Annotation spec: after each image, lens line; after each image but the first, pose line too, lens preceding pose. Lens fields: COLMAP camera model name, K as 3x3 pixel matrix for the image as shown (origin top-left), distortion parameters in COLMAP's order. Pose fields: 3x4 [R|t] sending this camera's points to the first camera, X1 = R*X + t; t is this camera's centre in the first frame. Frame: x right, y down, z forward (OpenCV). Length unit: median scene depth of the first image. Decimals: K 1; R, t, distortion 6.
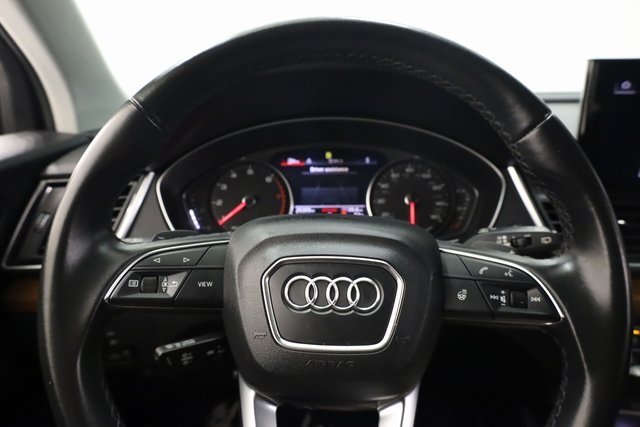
lens RADIAL K [[437.5, 0, 320.0], [0, 437.5, 213.5], [0, 0, 1]] dist [-0.010643, -0.003486]
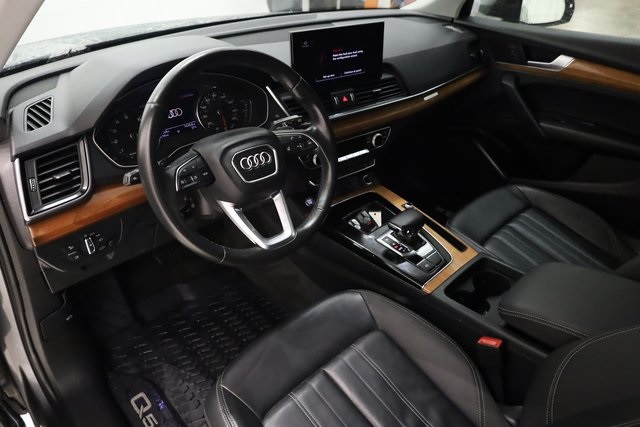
lens RADIAL K [[437.5, 0, 320.0], [0, 437.5, 213.5], [0, 0, 1]] dist [-0.010643, -0.003486]
pose [[0.723476, -0.362338, 0.587616, -0.853720], [0.180642, 0.920892, 0.345436, -0.233988], [-0.666296, -0.143767, 0.731697, -0.802747]]
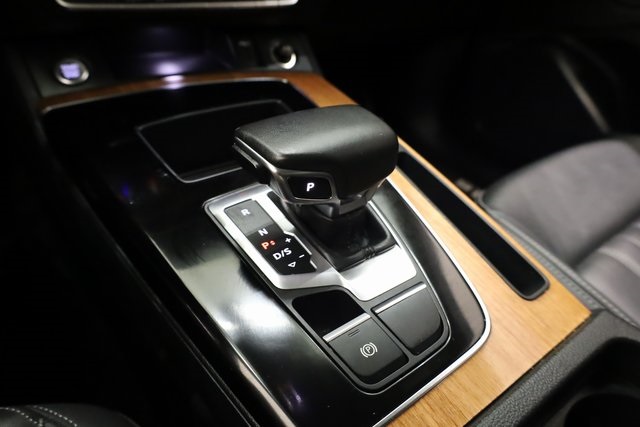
lens RADIAL K [[437.5, 0, 320.0], [0, 437.5, 213.5], [0, 0, 1]] dist [-0.010643, -0.003486]
pose [[0.796020, -0.284270, 0.534361, 0.516391], [0.081227, 0.925034, 0.371099, 0.566996], [-0.599795, -0.251998, 0.759436, 0.143007]]
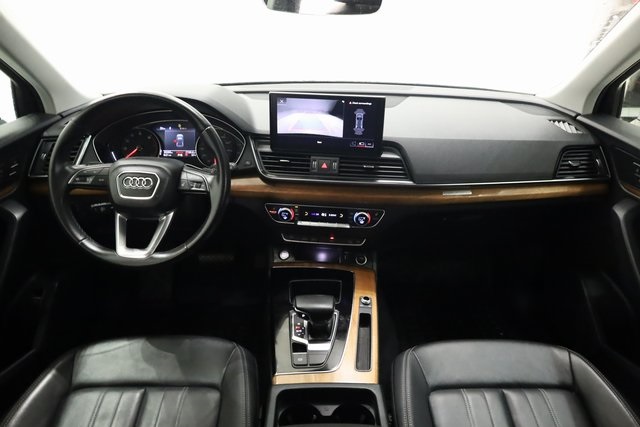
lens RADIAL K [[437.5, 0, 320.0], [0, 437.5, 213.5], [0, 0, 1]] dist [-0.010643, -0.003486]
pose [[0.999712, 0.013236, 0.019997, 0.814555], [-0.016300, 0.986684, 0.161828, -0.085886], [-0.017589, -0.162108, 0.986616, -1.402520]]
